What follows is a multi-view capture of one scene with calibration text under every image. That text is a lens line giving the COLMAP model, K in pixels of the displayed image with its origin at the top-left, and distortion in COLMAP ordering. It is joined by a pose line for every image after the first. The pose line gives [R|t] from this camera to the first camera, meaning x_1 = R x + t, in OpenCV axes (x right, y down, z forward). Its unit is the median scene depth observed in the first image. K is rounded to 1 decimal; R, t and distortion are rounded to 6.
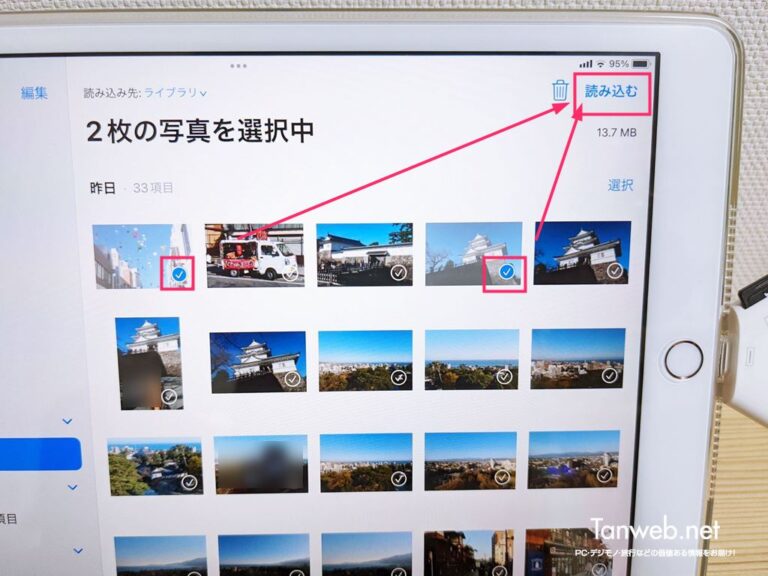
lens RADIAL K [[611.8, 0, 384.0], [0, 611.8, 288.0], [0, 0, 1]] dist [-0.002331, -0.058272]
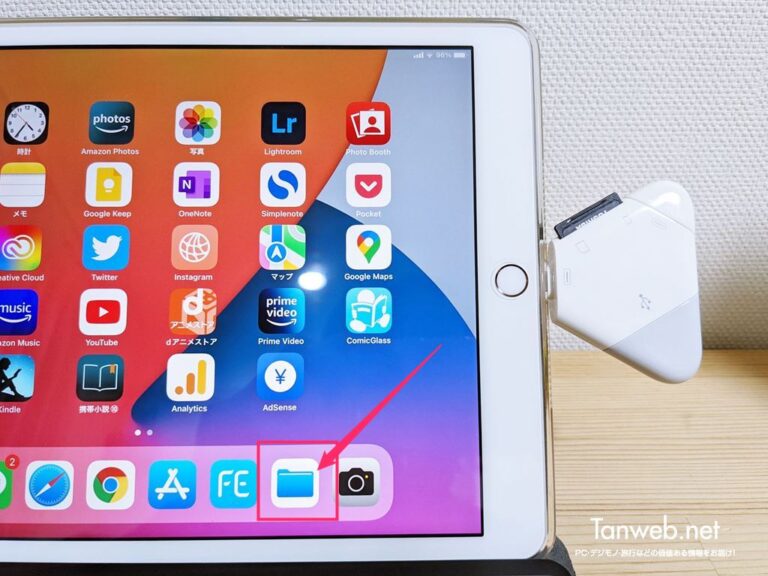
lens RADIAL K [[611.8, 0, 384.0], [0, 611.8, 288.0], [0, 0, 1]] dist [-0.002331, -0.058272]
pose [[0.999680, 0.007275, -0.024218, 0.273554], [-0.013264, 0.966255, -0.257246, 0.445459], [0.021529, 0.257485, 0.966042, -0.160581]]
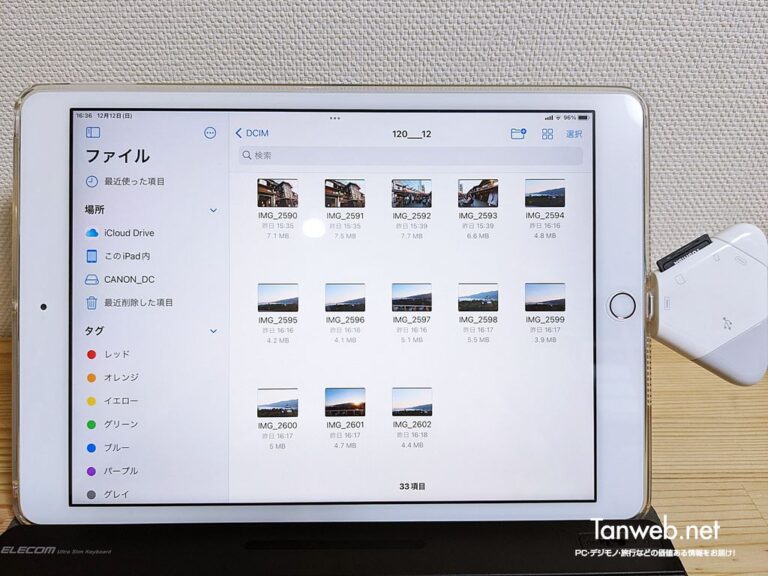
lens RADIAL K [[597.2, 0, 384.0], [0, 597.2, 288.0], [0, 0, 1]] dist [0.018300, -0.067700]
pose [[0.999852, 0.011951, -0.012365, -0.078748], [-0.013835, 0.986075, -0.165725, 0.328930], [0.010213, 0.165872, 0.986094, -0.470996]]
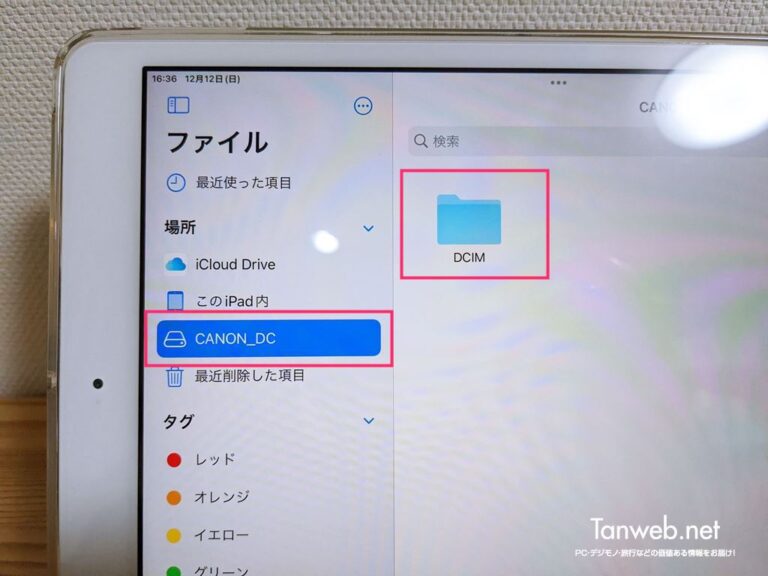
lens RADIAL K [[611.8, 0, 384.0], [0, 611.8, 288.0], [0, 0, 1]] dist [-0.002331, -0.058272]
pose [[0.999837, 0.009756, -0.015201, -0.491336], [-0.012498, 0.981261, -0.192277, 0.170446], [0.013040, 0.192436, 0.981223, 0.049018]]
